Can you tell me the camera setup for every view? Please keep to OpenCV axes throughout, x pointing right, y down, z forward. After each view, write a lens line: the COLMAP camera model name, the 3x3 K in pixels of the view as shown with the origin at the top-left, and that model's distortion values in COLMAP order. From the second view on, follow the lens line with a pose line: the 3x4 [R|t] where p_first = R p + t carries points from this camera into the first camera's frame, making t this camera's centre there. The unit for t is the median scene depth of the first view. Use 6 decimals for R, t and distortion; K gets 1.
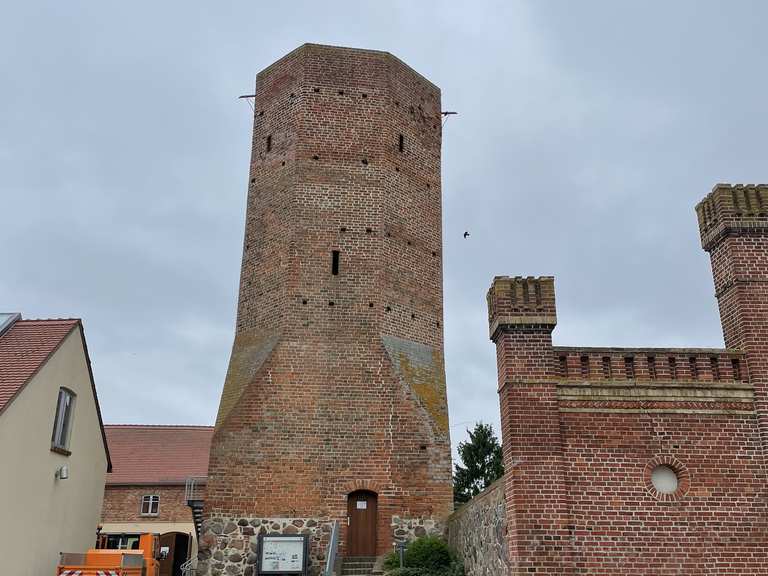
lens RADIAL K [[743.3, 0, 384.0], [0, 743.3, 288.0], [0, 0, 1]] dist [0.169501, -0.404461]
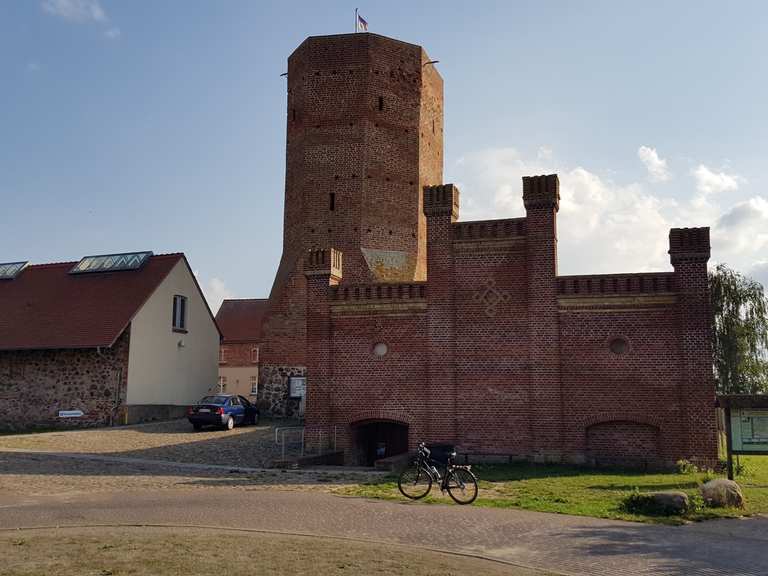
lens RADIAL K [[743.3, 0, 384.0], [0, 743.3, 288.0], [0, 0, 1]] dist [0.169501, -0.404461]
pose [[0.950767, -0.046861, -0.306343, 0.548606], [0.108200, 0.976491, 0.186436, -0.150631], [0.290404, -0.210404, 0.933486, -0.445900]]
